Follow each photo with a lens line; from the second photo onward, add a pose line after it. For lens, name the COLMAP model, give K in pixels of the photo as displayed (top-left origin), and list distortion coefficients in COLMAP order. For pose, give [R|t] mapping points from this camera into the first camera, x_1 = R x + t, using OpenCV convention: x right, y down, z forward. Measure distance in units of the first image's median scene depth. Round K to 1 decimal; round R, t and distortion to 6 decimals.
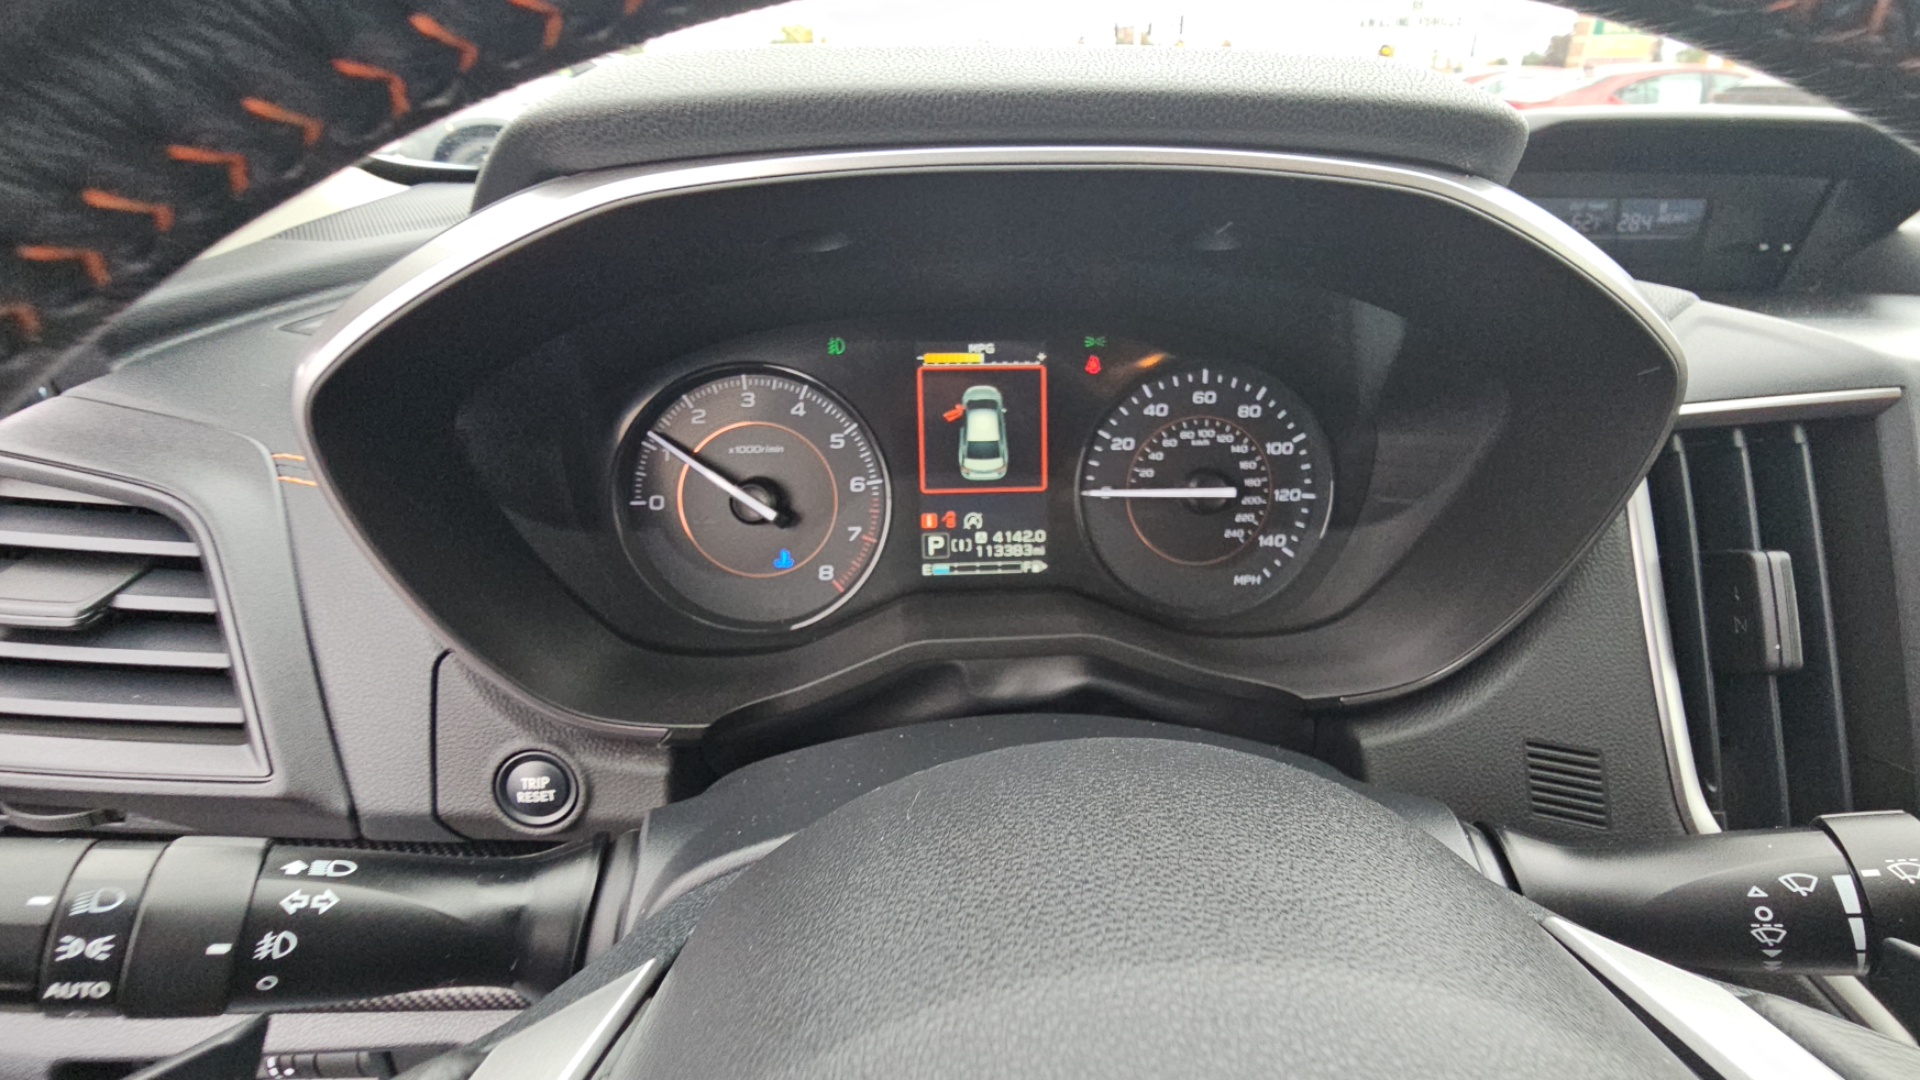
lens RADIAL K [[856.9, 0, 980.5], [0, 856.9, 544.7], [0, 0, 1]] dist [0.011787, -0.008907]
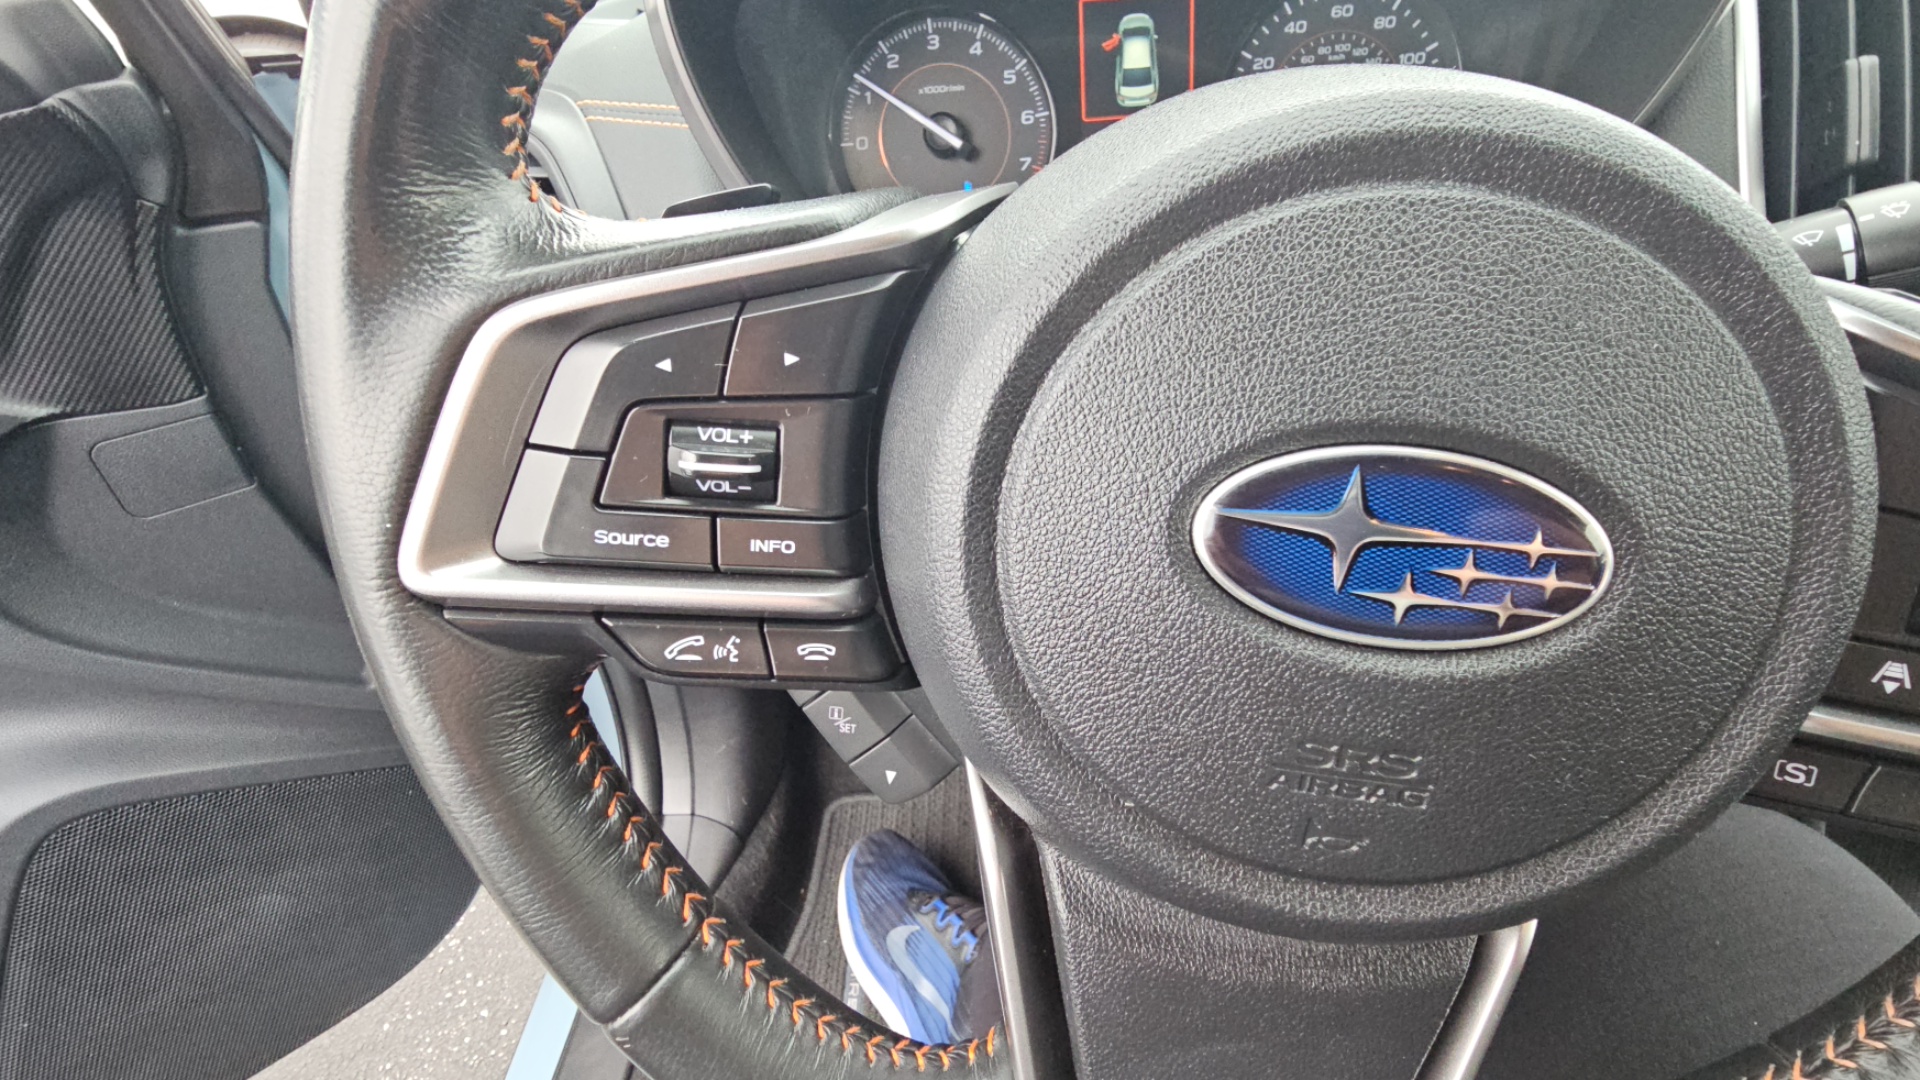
lens RADIAL K [[856.9, 0, 980.5], [0, 856.9, 544.7], [0, 0, 1]] dist [0.011787, -0.008907]
pose [[0.991871, -0.012239, -0.126660, -0.064861], [0.036080, 0.981564, 0.187699, 0.273200], [0.122028, -0.190743, 0.974026, -0.250635]]
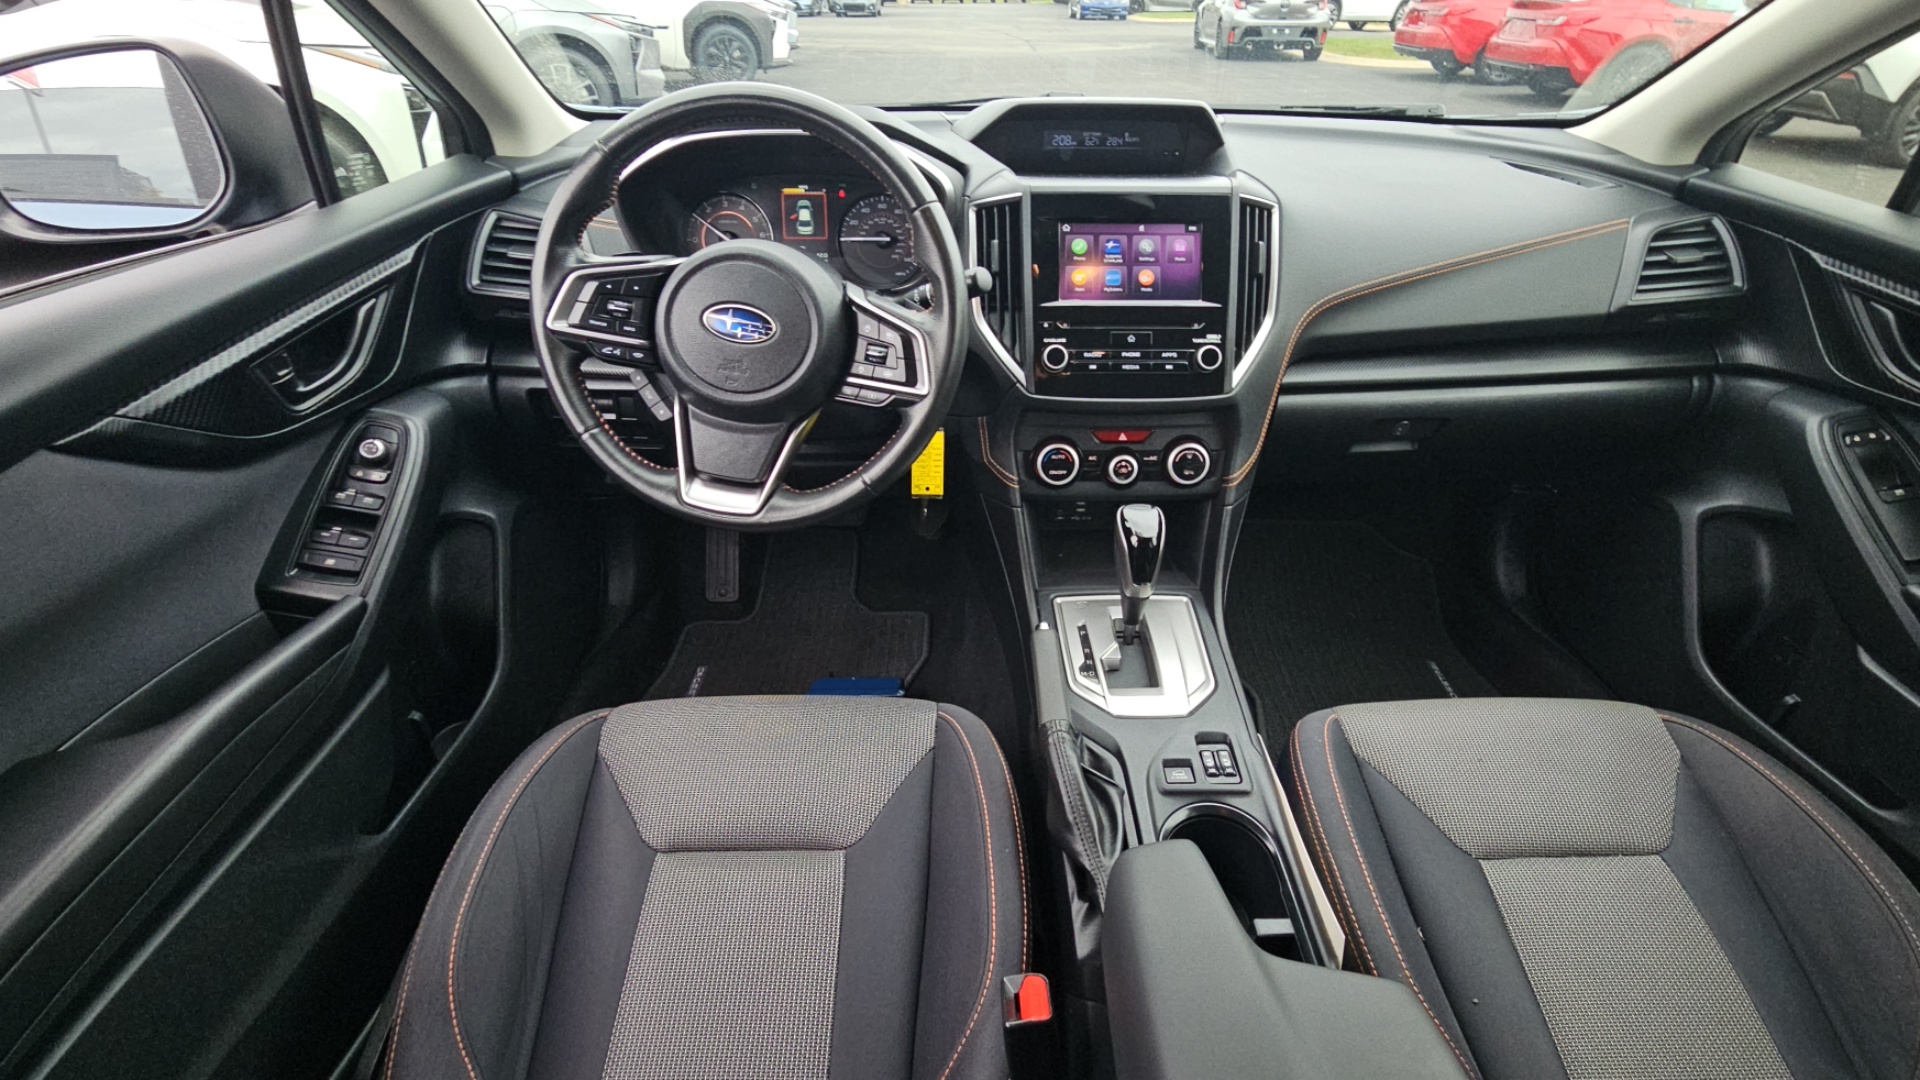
lens RADIAL K [[859.4, 0, 978.8], [0, 859.4, 543.0], [0, 0, 1]] dist [0.008318, -0.006333]
pose [[0.998254, 0.028597, -0.051686, 0.767854], [-0.023339, 0.994752, 0.099614, 0.658158], [0.054263, -0.098234, 0.993683, -1.963845]]
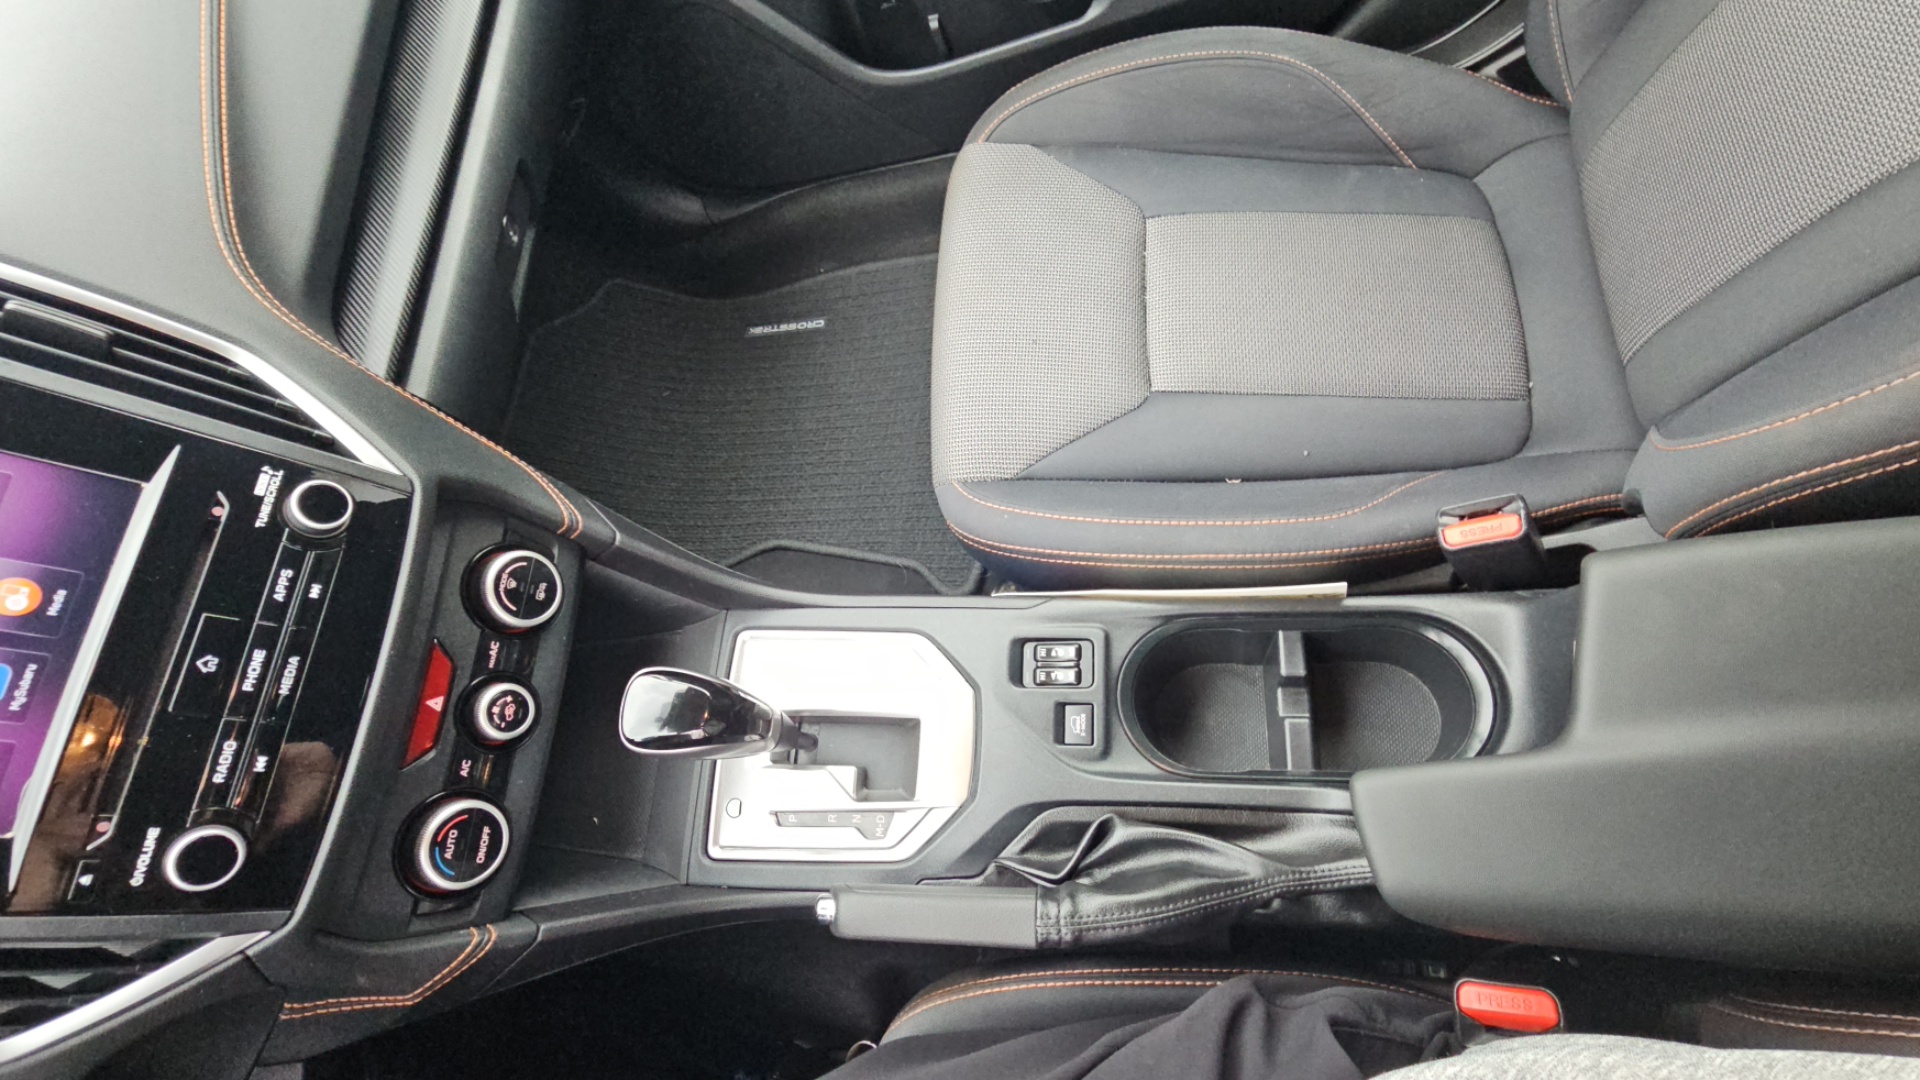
lens RADIAL K [[859.4, 0, 978.8], [0, 859.4, 543.0], [0, 0, 1]] dist [0.008318, -0.006333]
pose [[0.122614, -0.947868, 0.294129, 1.016417], [0.690965, 0.294271, 0.660282, 0.205600], [-0.712413, 0.122273, 0.691026, -0.786784]]
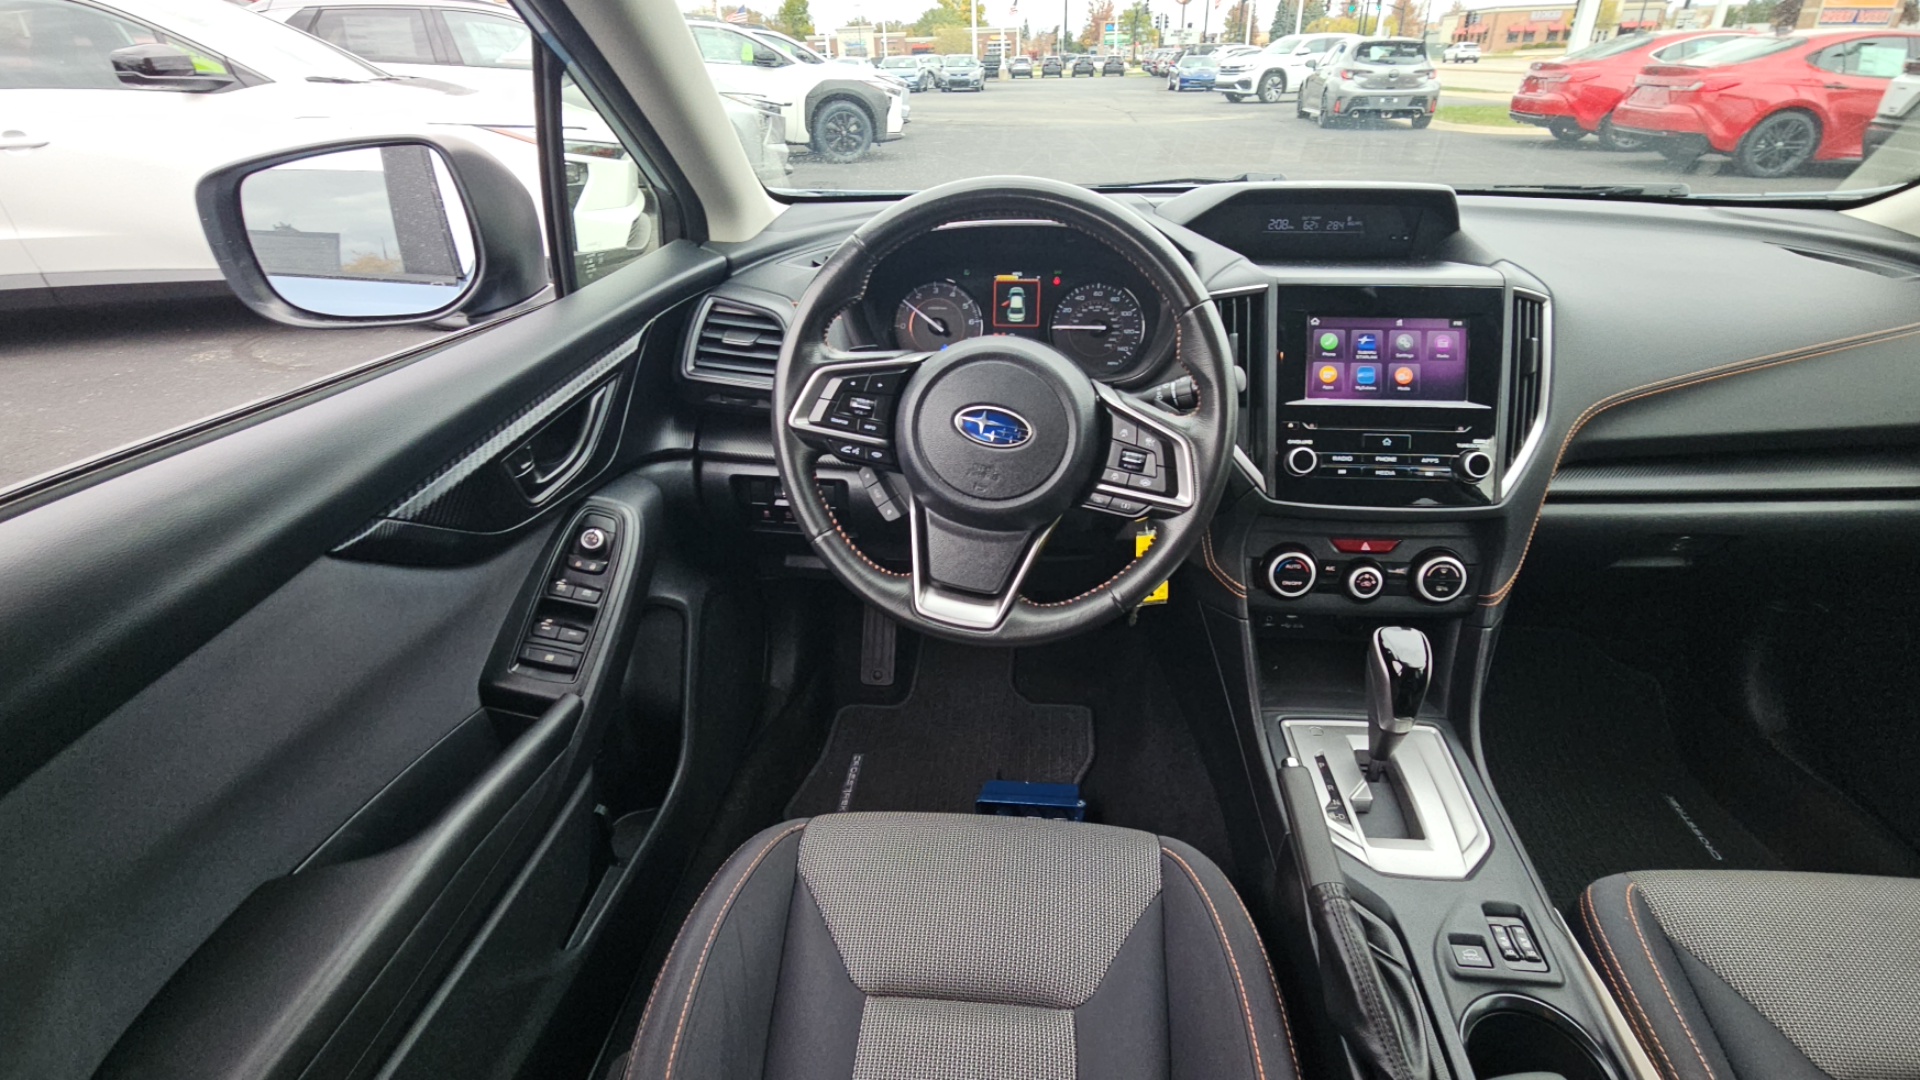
lens RADIAL K [[859.4, 0, 978.8], [0, 859.4, 543.0], [0, 0, 1]] dist [0.008318, -0.006333]
pose [[0.987448, 0.060143, -0.146046, 0.335730], [-0.055037, 0.997732, 0.038757, 0.540040], [0.148046, -0.030233, 0.988518, -1.805730]]
